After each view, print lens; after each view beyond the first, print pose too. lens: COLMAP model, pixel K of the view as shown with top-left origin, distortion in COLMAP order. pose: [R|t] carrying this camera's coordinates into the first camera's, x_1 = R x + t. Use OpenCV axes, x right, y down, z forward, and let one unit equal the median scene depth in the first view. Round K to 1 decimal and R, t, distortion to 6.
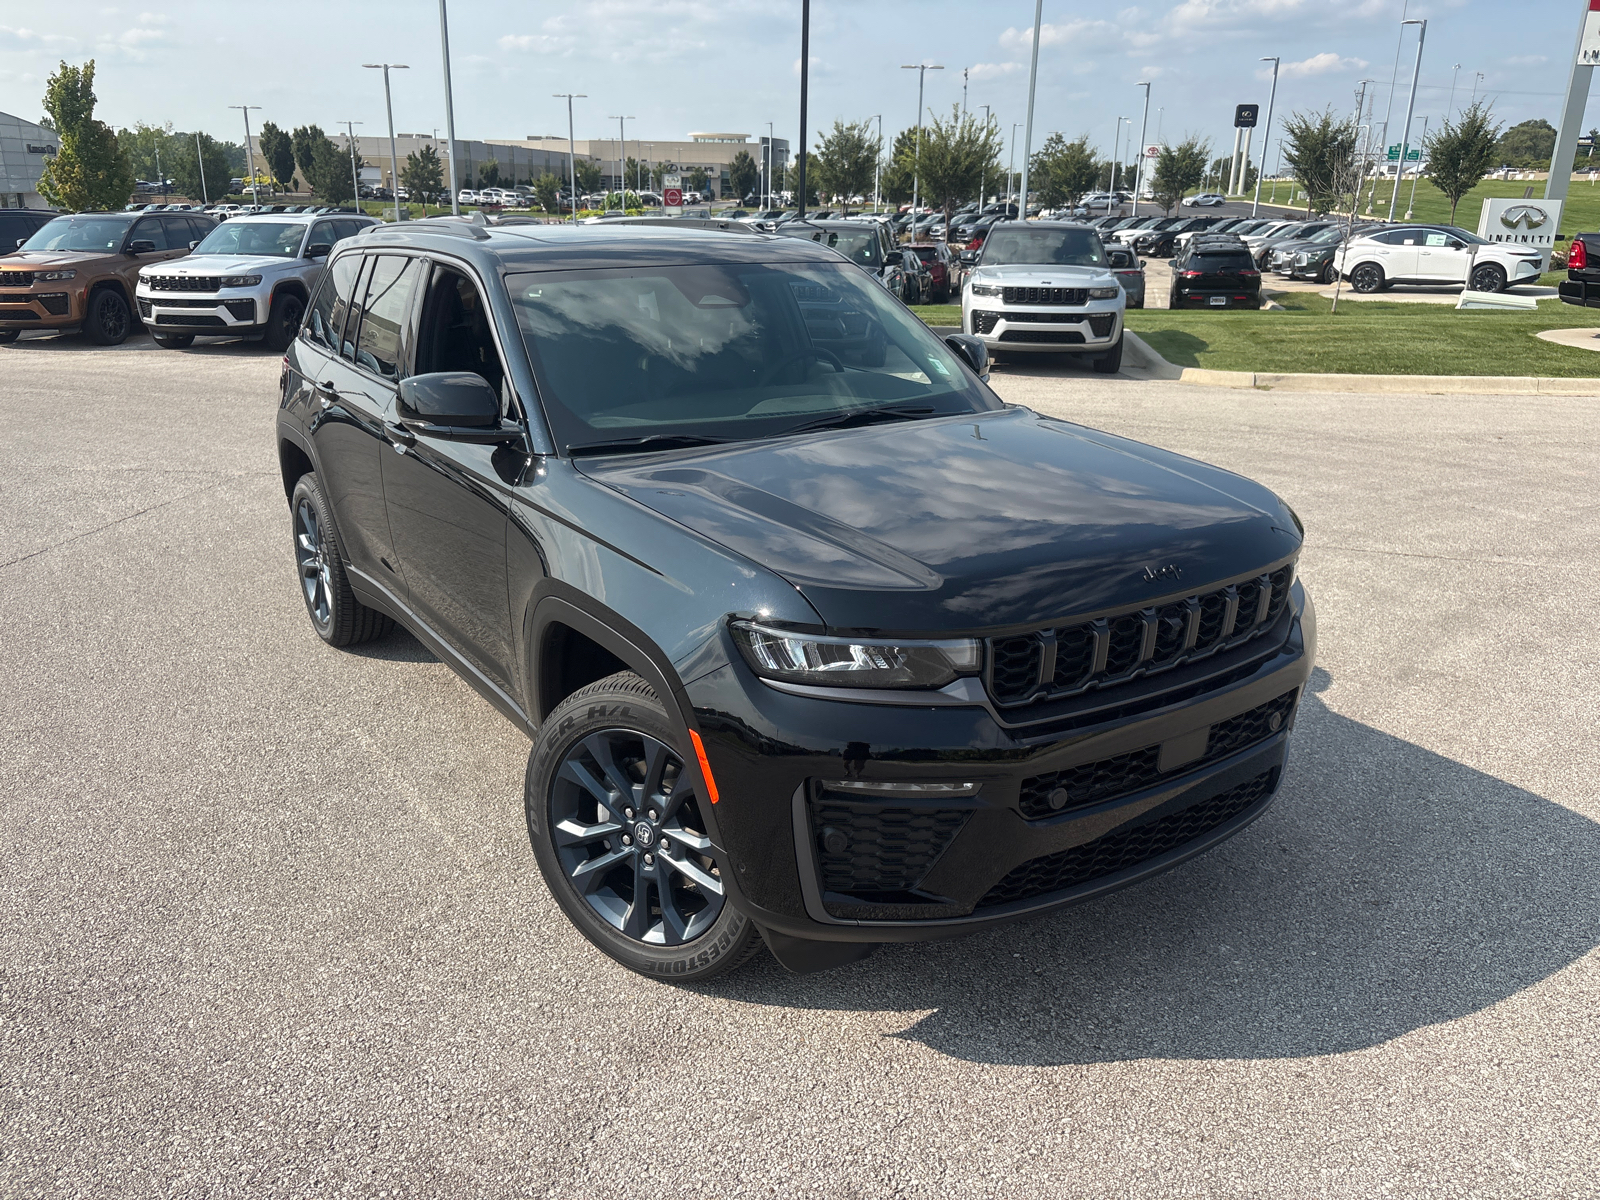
lens RADIAL K [[1226.6, 0, 800.3], [0, 1226.6, 602.3], [0, 0, 1]] dist [0.039131, -0.037103]
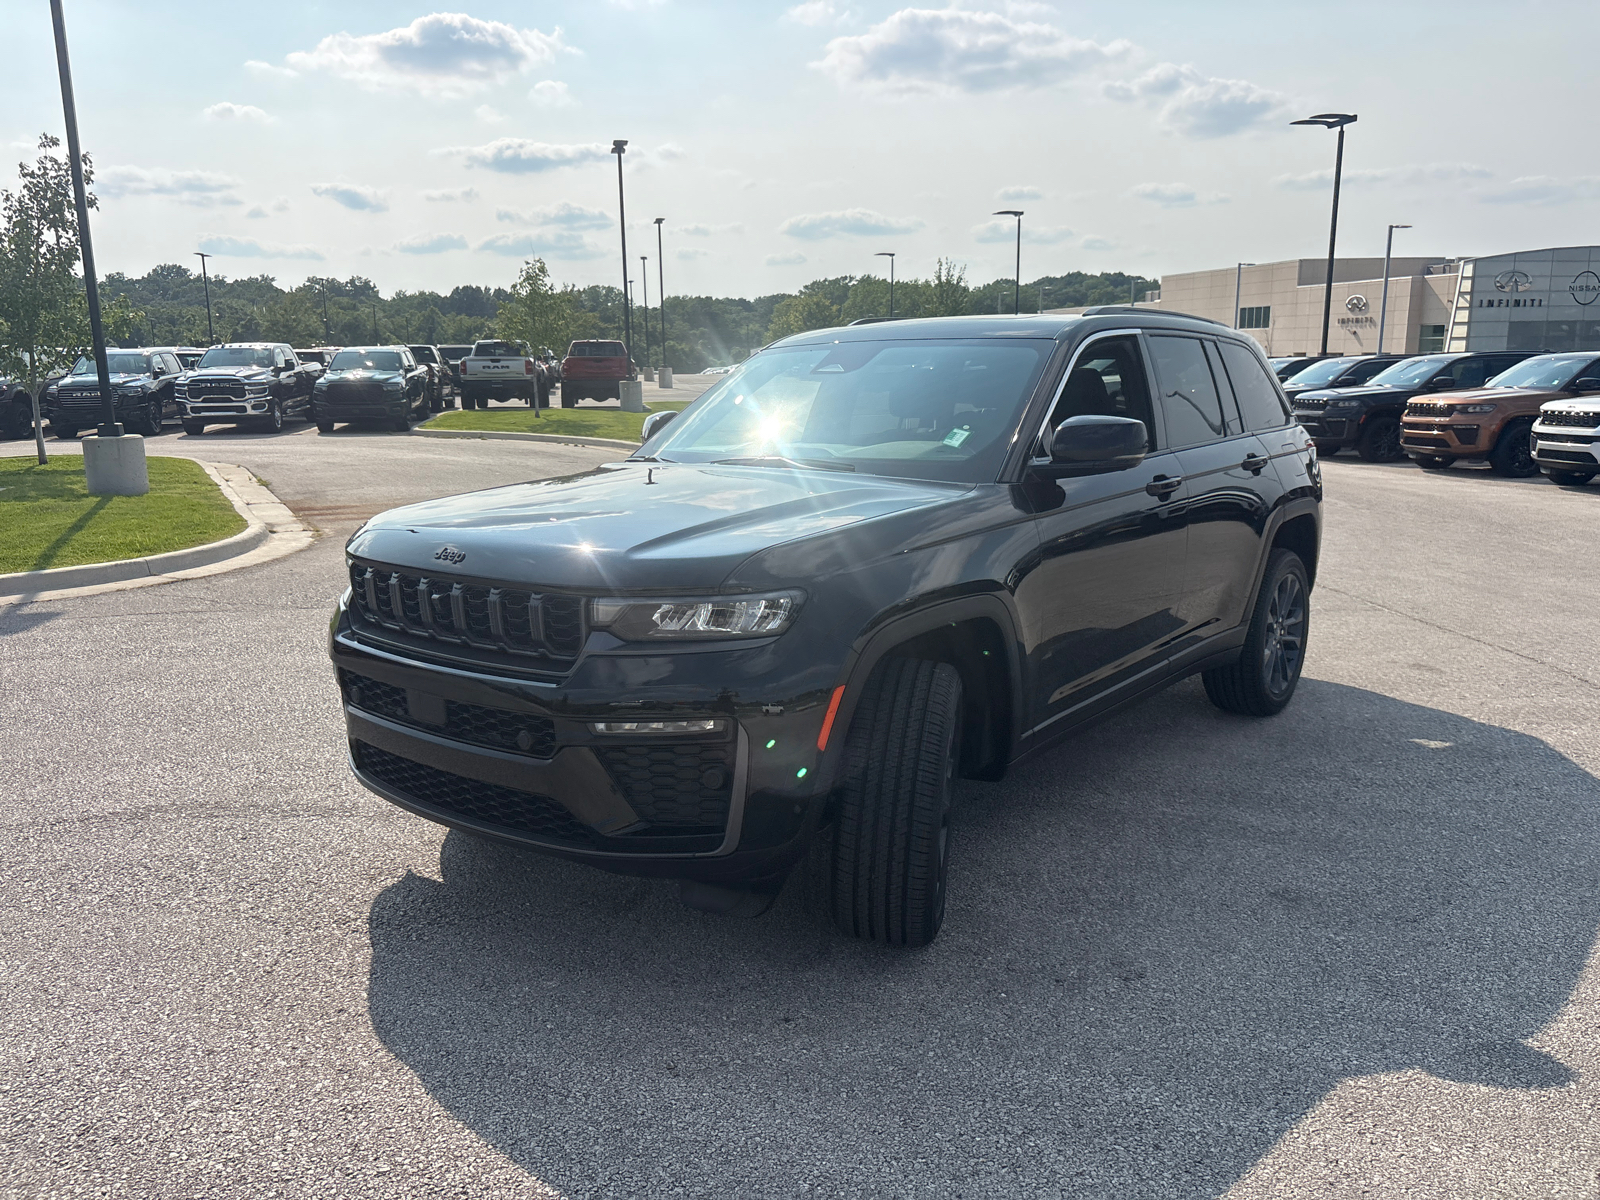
lens RADIAL K [[1226.6, 0, 791.3], [0, 1226.6, 584.0], [0, 0, 1]] dist [0.039131, -0.037103]
pose [[0.294920, 0.160365, -0.941969, 0.716304], [-0.285039, 0.955697, 0.073459, -0.083240], [0.912017, 0.246834, 0.327565, 0.437857]]
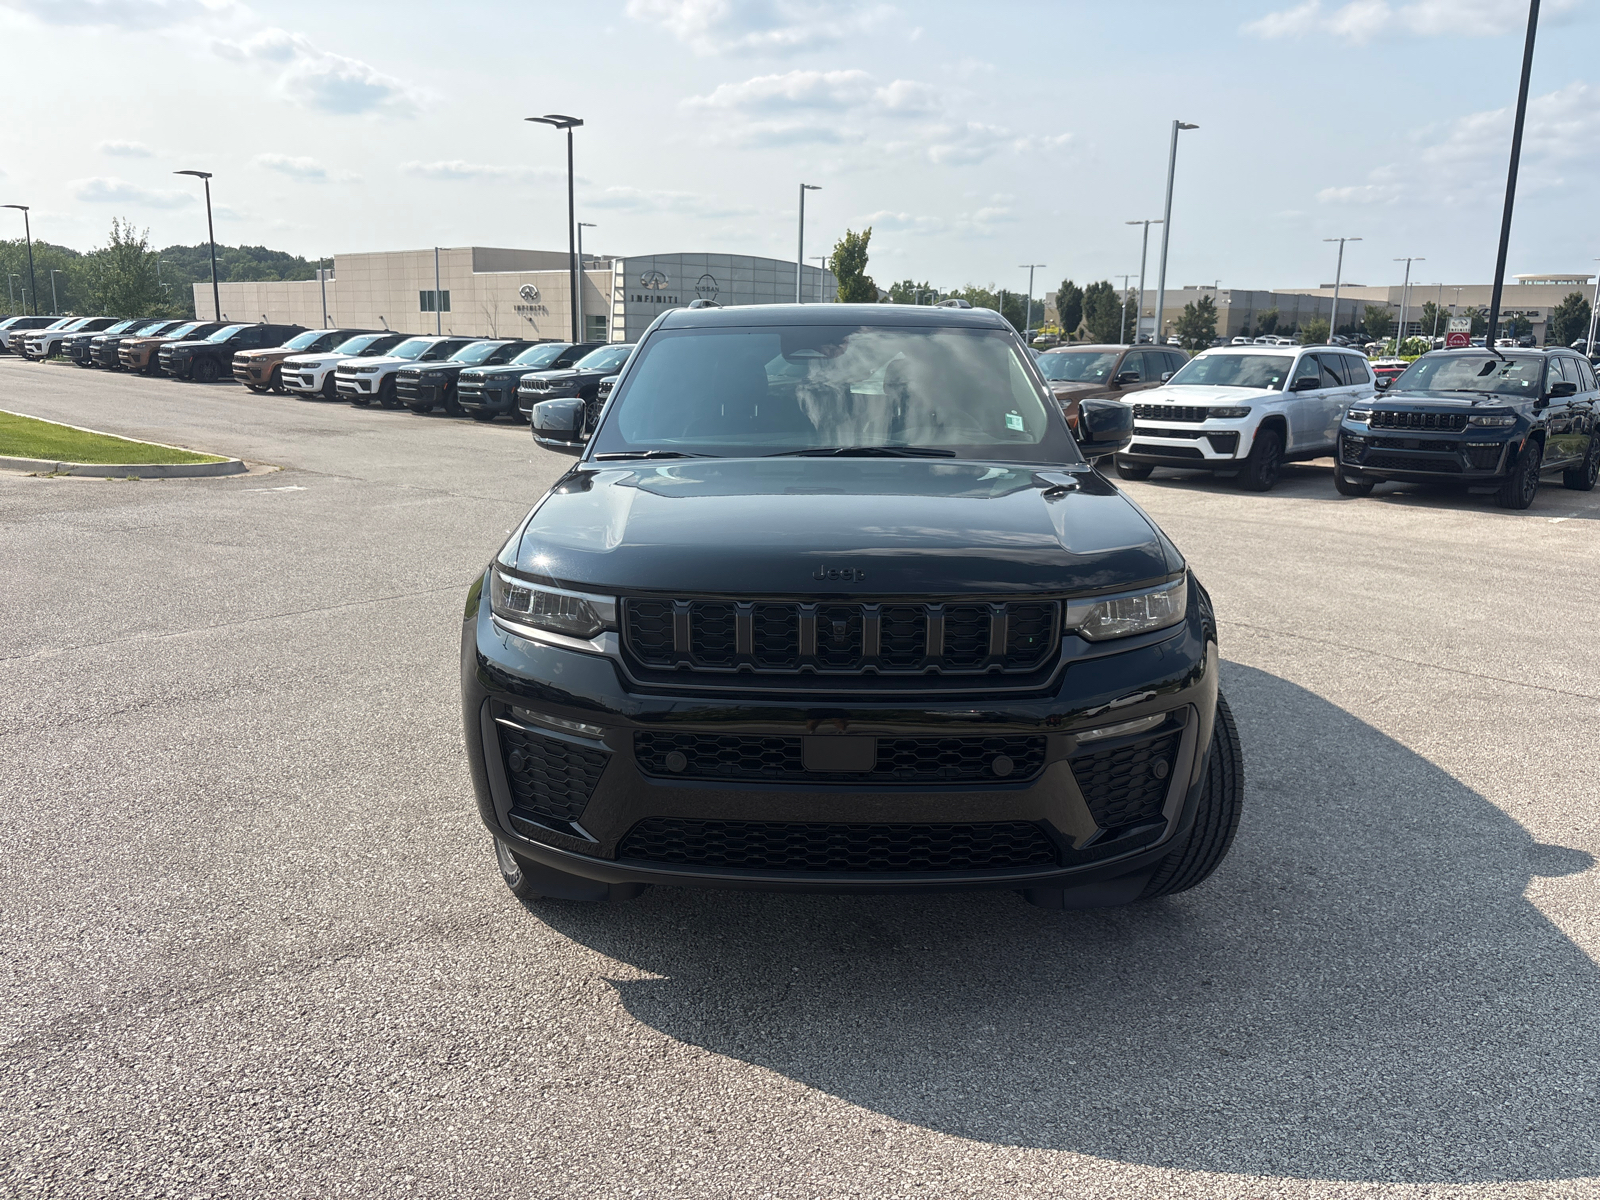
lens RADIAL K [[1226.6, 0, 786.2], [0, 1226.6, 590.1], [0, 0, 1]] dist [0.039131, -0.037103]
pose [[0.819156, 0.113889, -0.562150, 0.390686], [-0.181656, 0.981149, -0.065931, 0.030353], [0.544045, 0.156126, 0.824403, 0.073320]]
